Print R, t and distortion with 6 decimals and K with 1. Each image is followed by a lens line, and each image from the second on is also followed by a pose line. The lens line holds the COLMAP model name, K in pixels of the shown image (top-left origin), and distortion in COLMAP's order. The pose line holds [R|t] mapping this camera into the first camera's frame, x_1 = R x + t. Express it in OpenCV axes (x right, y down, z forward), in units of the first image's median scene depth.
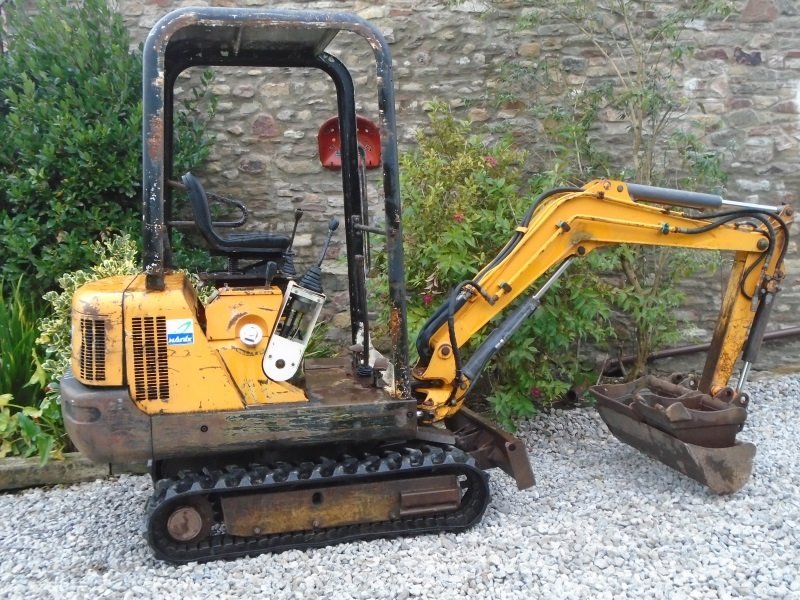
lens RADIAL K [[815.2, 0, 400.0], [0, 815.2, 300.0], [0, 0, 1]] dist [-0.016875, 0.016201]
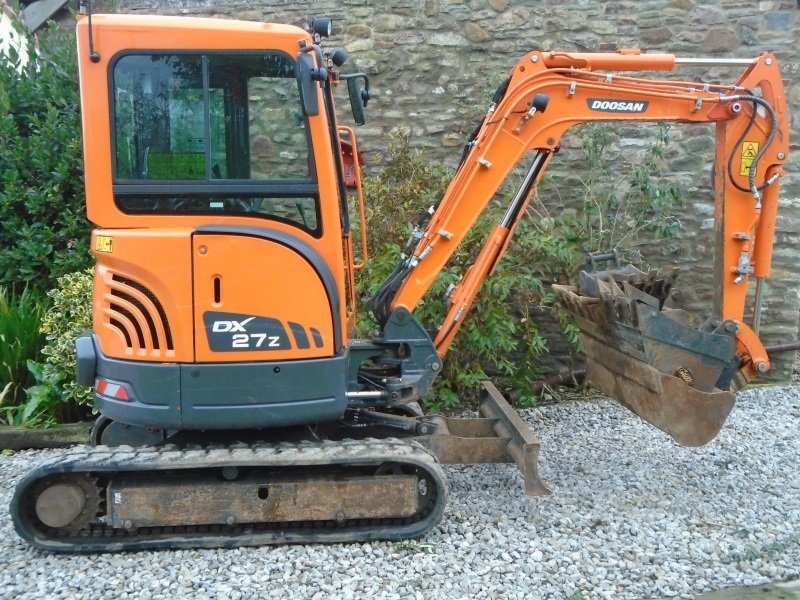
lens RADIAL K [[934.8, 0, 400.0], [0, 934.8, 300.0], [0, 0, 1]] dist [0.116709, -0.007865]
pose [[0.992159, 0.030540, -0.121197, 0.187546], [-0.033078, 0.999272, -0.018988, 0.011412], [0.120529, 0.022848, 0.992447, -0.247190]]
